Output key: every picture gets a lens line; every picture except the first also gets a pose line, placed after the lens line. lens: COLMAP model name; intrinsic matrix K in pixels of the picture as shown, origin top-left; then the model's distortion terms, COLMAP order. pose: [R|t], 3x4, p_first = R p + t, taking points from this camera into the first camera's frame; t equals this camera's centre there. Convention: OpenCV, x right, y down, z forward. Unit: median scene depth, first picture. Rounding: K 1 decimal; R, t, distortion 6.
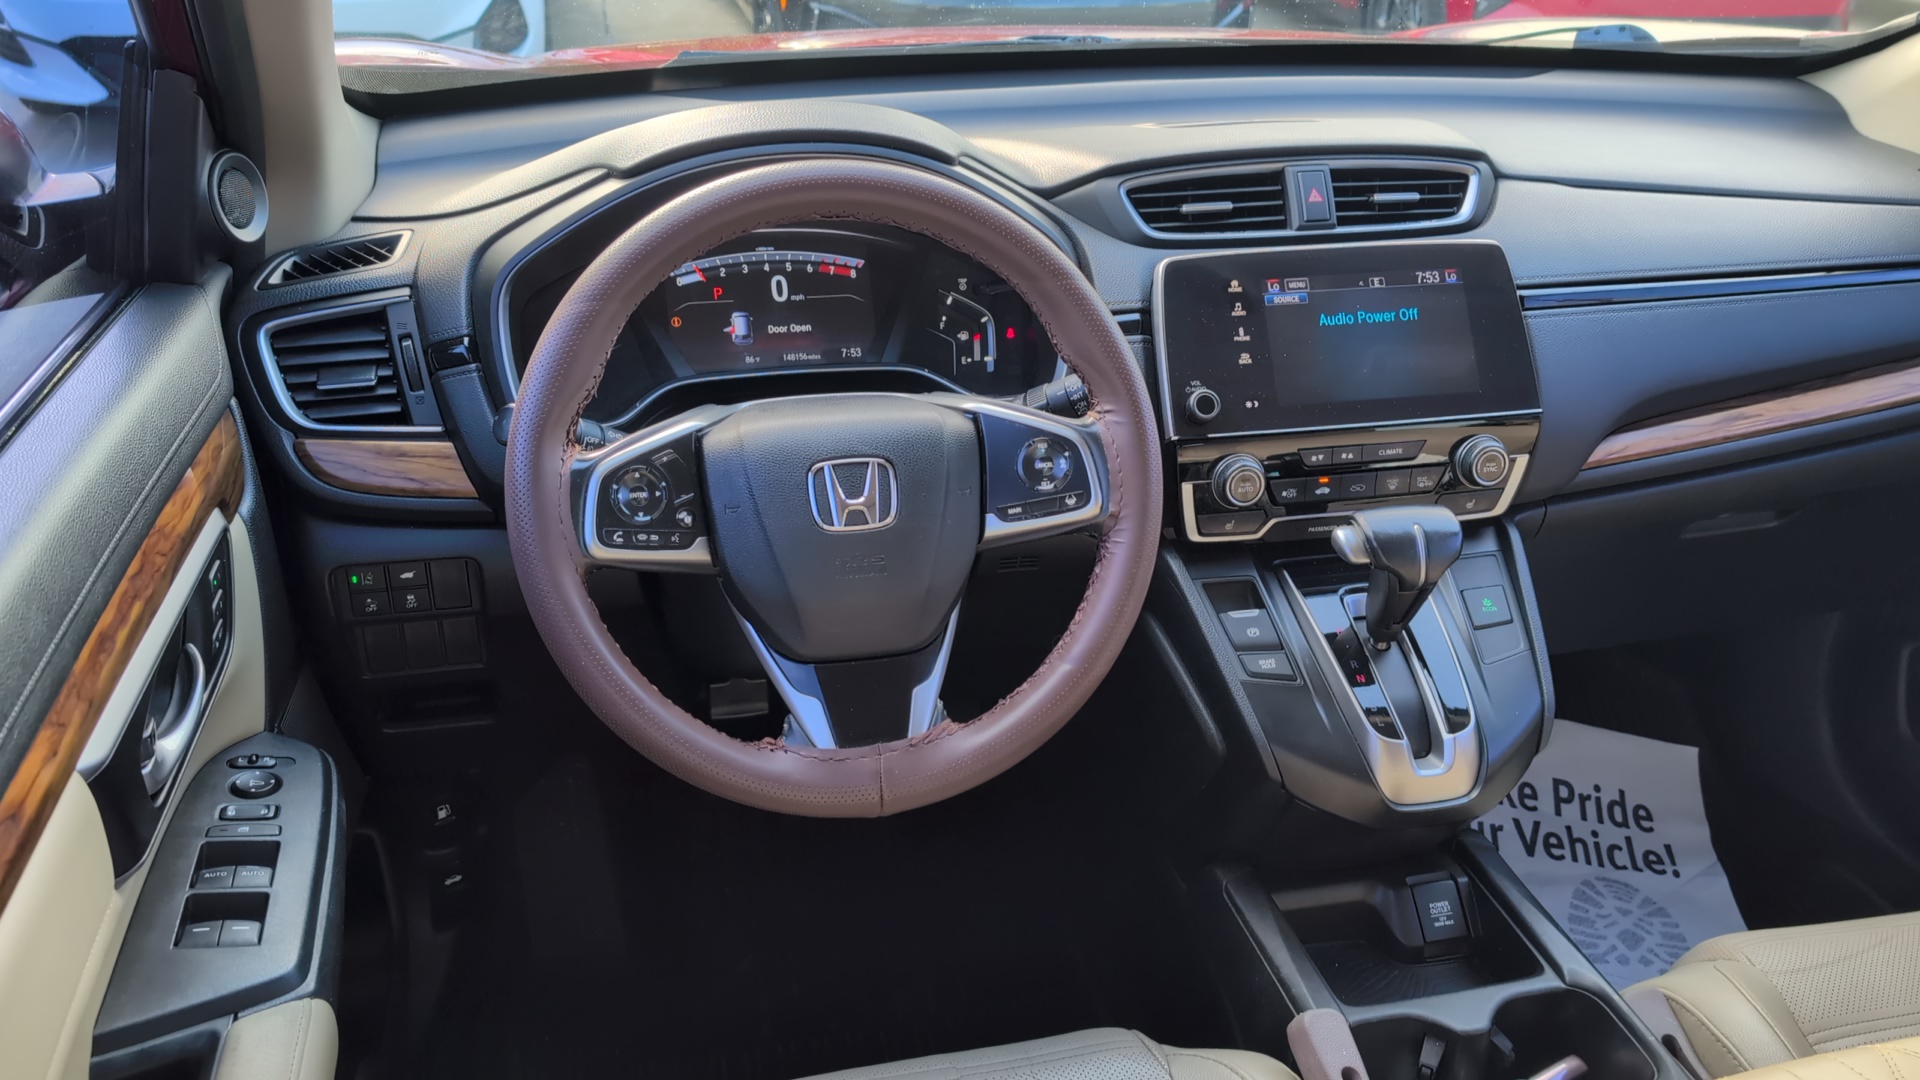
lens RADIAL K [[1555.1, 0, 911.2], [0, 1555.1, 549.9], [0, 0, 1]] dist [0.011639, -0.061314]
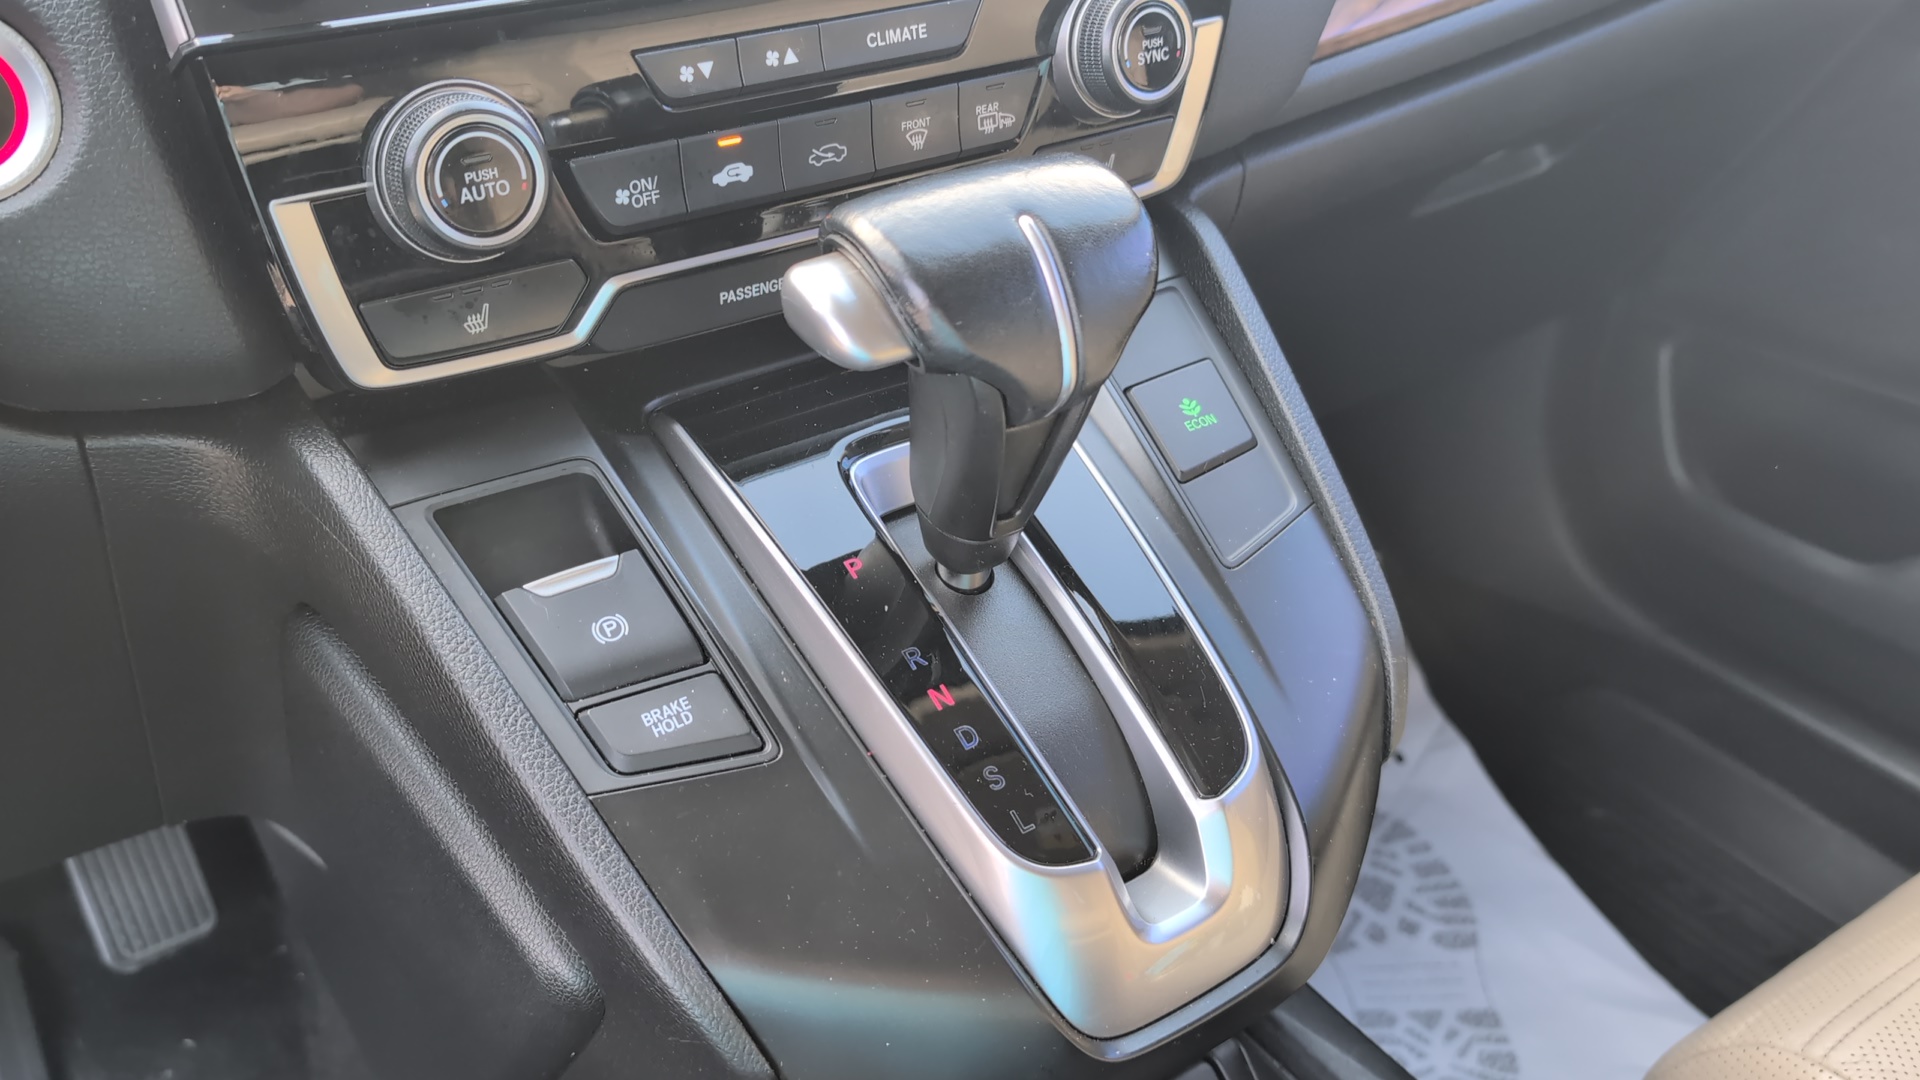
lens RADIAL K [[1555.1, 0, 914.8], [0, 1555.1, 548.1], [0, 0, 1]] dist [0.011639, -0.061314]
pose [[0.928136, -0.211027, 0.306645, 0.177170], [0.178994, 0.975301, 0.129415, 0.004908], [-0.326381, -0.065228, 0.942985, 0.650683]]
